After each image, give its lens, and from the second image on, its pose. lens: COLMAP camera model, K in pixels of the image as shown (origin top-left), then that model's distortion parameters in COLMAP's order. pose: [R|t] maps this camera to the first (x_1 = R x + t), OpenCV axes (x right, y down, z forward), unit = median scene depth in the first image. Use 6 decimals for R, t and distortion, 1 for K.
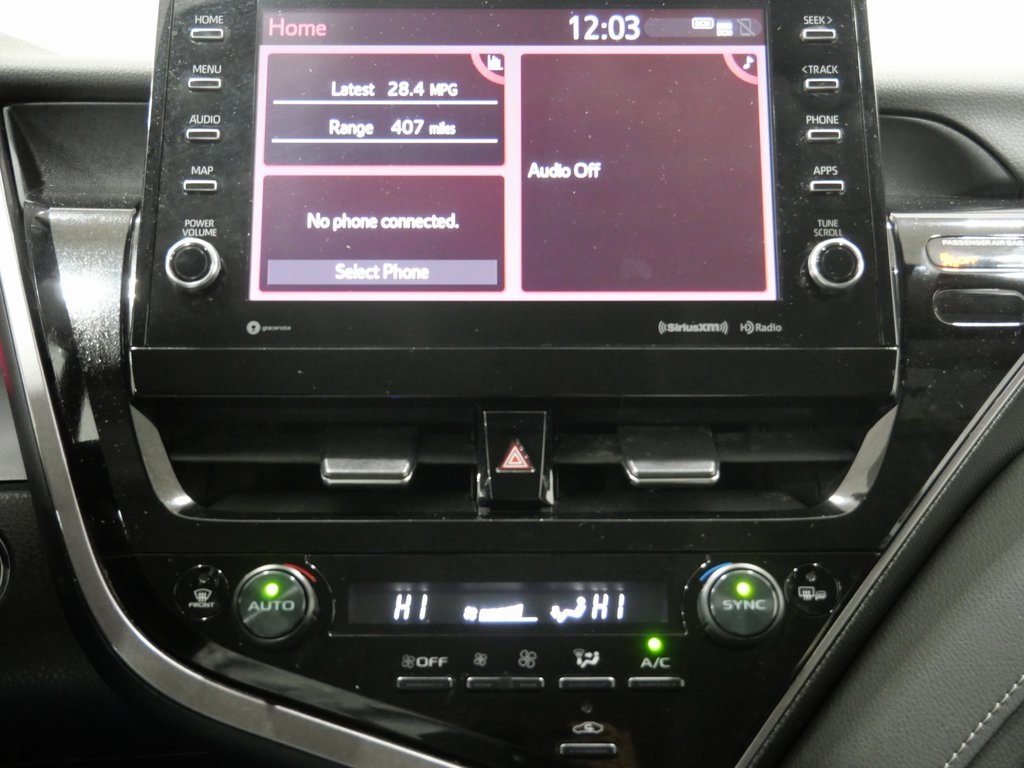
lens RADIAL K [[1311.3, 0, 506.2], [0, 1311.3, 382.0], [0, 0, 1]] dist [0.027872, 0.000000]
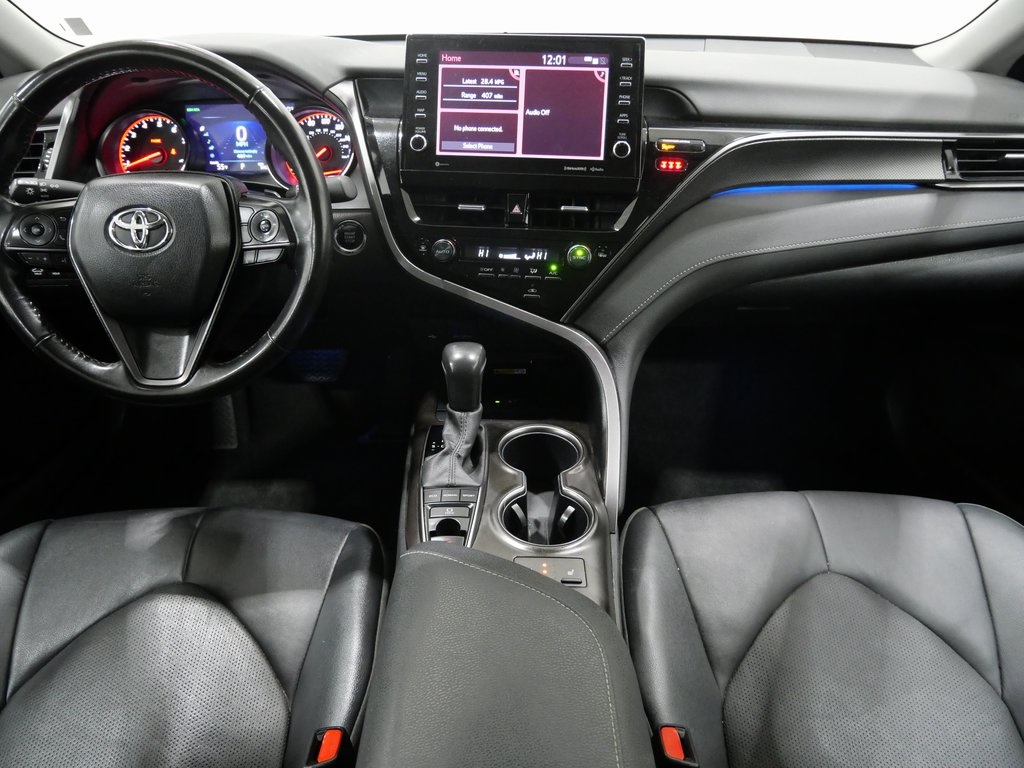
lens RADIAL K [[726.5, 0, 511.4], [0, 726.5, 380.6], [0, 0, 1]] dist [-0.037063, 0.000903]
pose [[0.993391, 0.062844, -0.096043, 0.193236], [-0.024634, 0.934023, 0.356364, -0.185135], [0.112102, -0.351643, 0.929398, -0.822226]]
